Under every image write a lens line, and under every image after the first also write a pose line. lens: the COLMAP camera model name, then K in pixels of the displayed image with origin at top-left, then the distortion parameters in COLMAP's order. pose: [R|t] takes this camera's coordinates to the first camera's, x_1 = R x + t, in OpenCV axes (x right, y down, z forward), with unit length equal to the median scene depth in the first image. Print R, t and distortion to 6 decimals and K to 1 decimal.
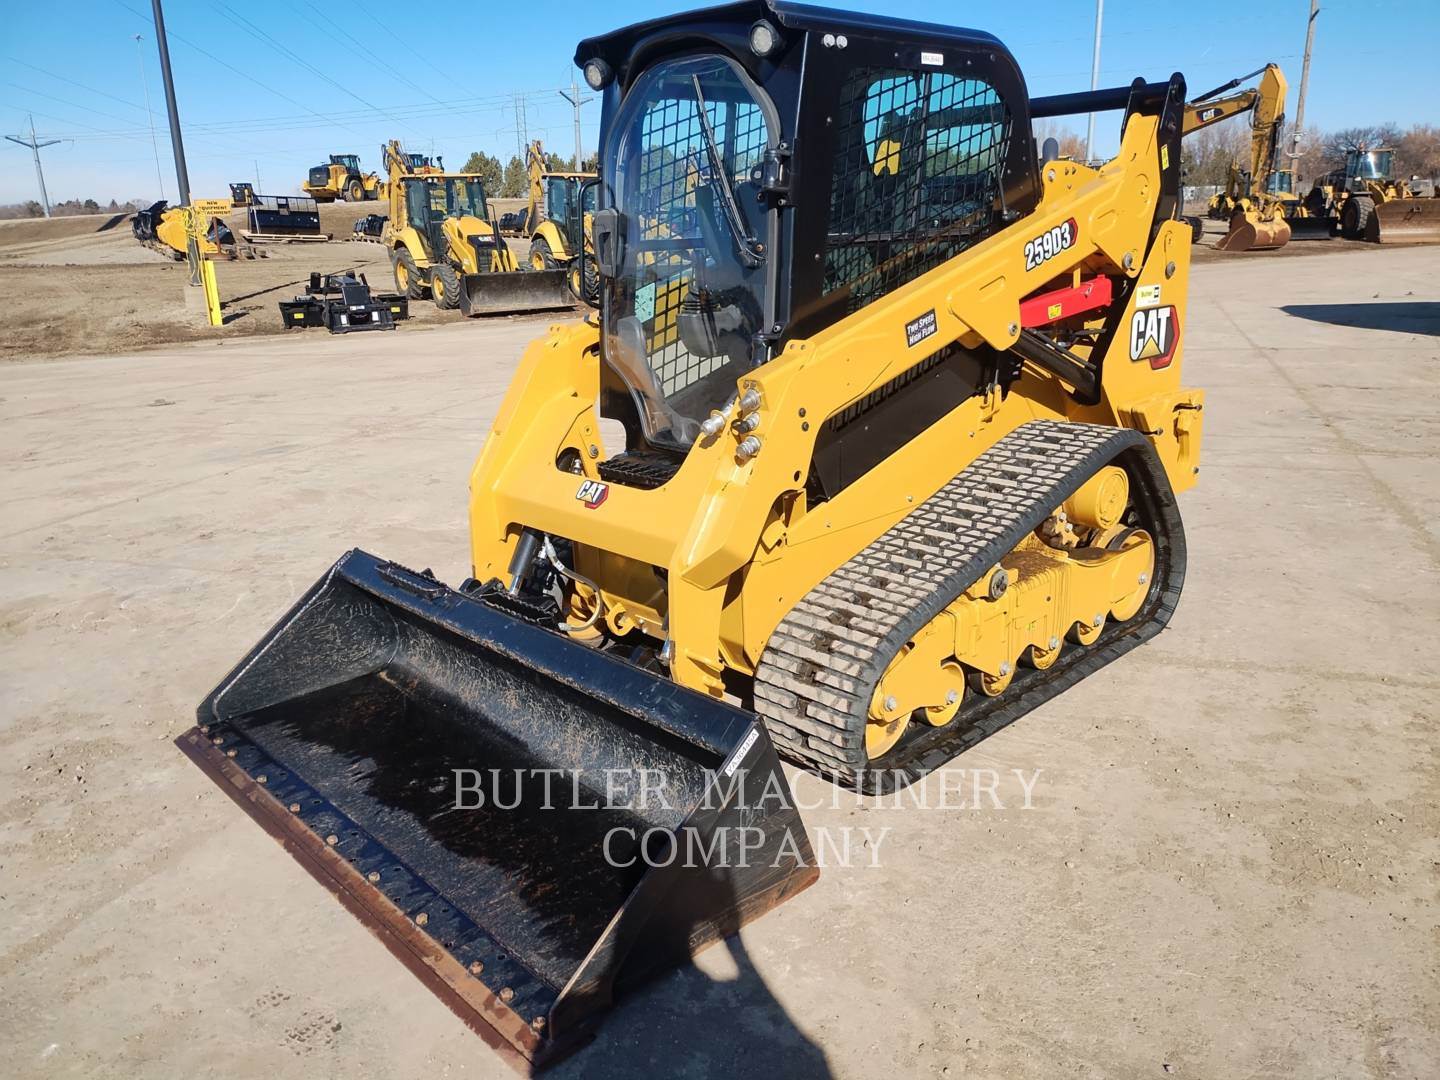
lens RADIAL K [[1109.0, 0, 740.8], [0, 1109.0, 533.4], [0, 0, 1]] dist [0.062486, -0.002904]
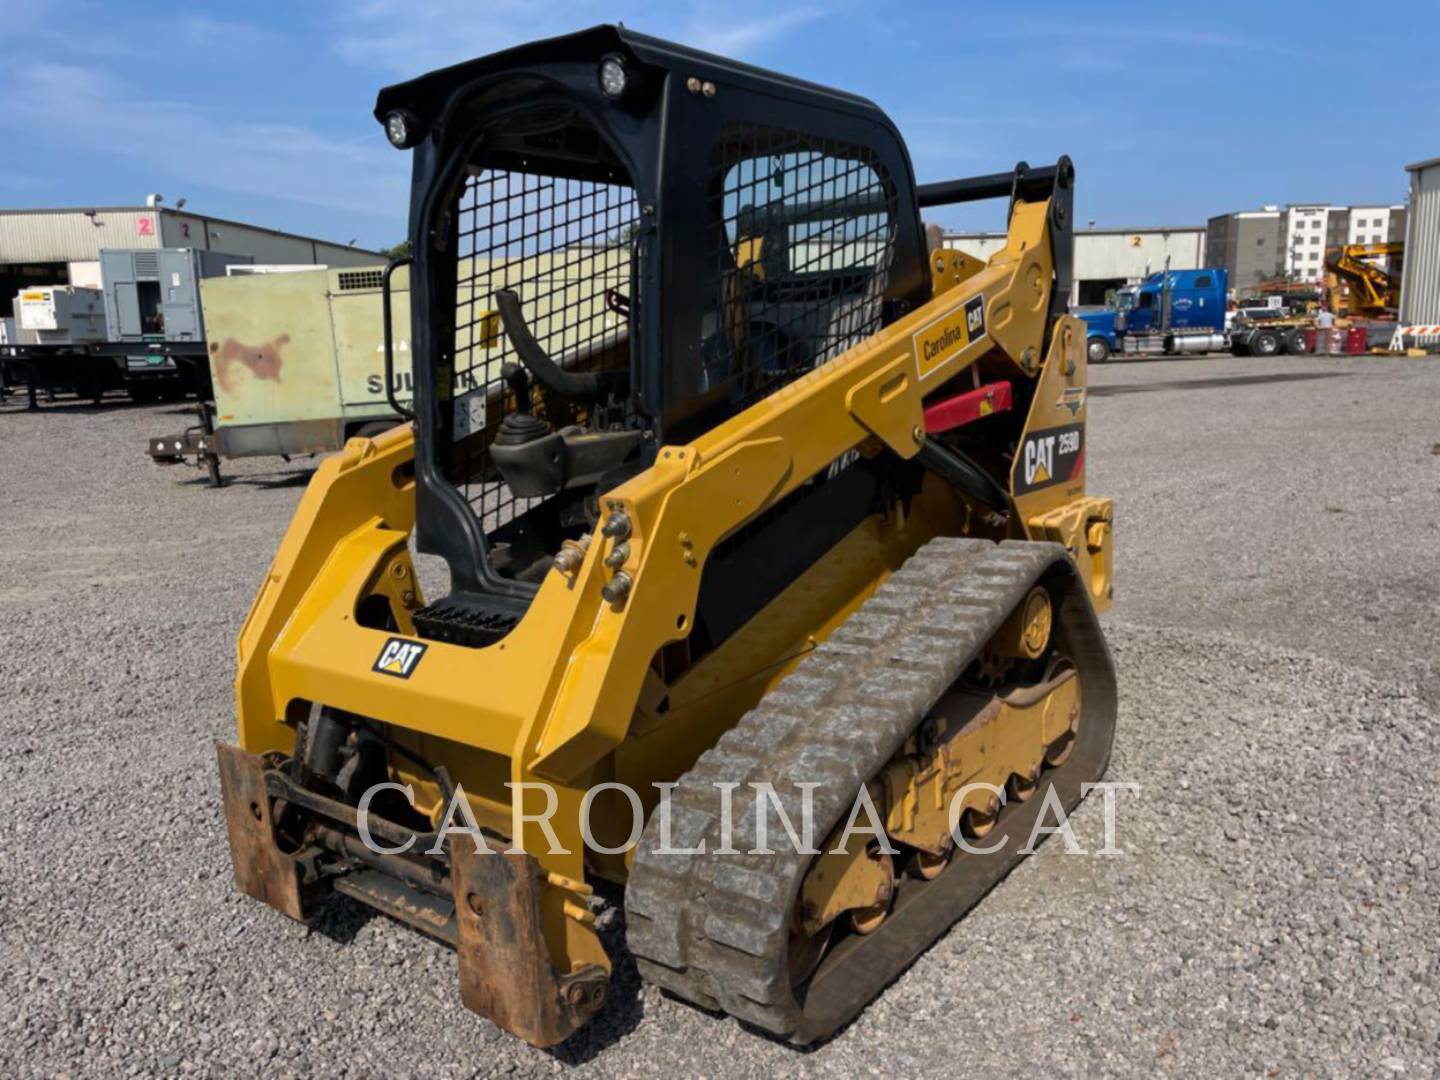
lens RADIAL K [[1109.0, 0, 740.8], [0, 1109.0, 533.4], [0, 0, 1]] dist [0.062486, -0.002904]
pose [[0.990336, -0.032464, 0.134839, -0.005402], [0.046727, 0.993479, -0.103999, -0.024967], [-0.130584, 0.109295, 0.985395, 0.185708]]
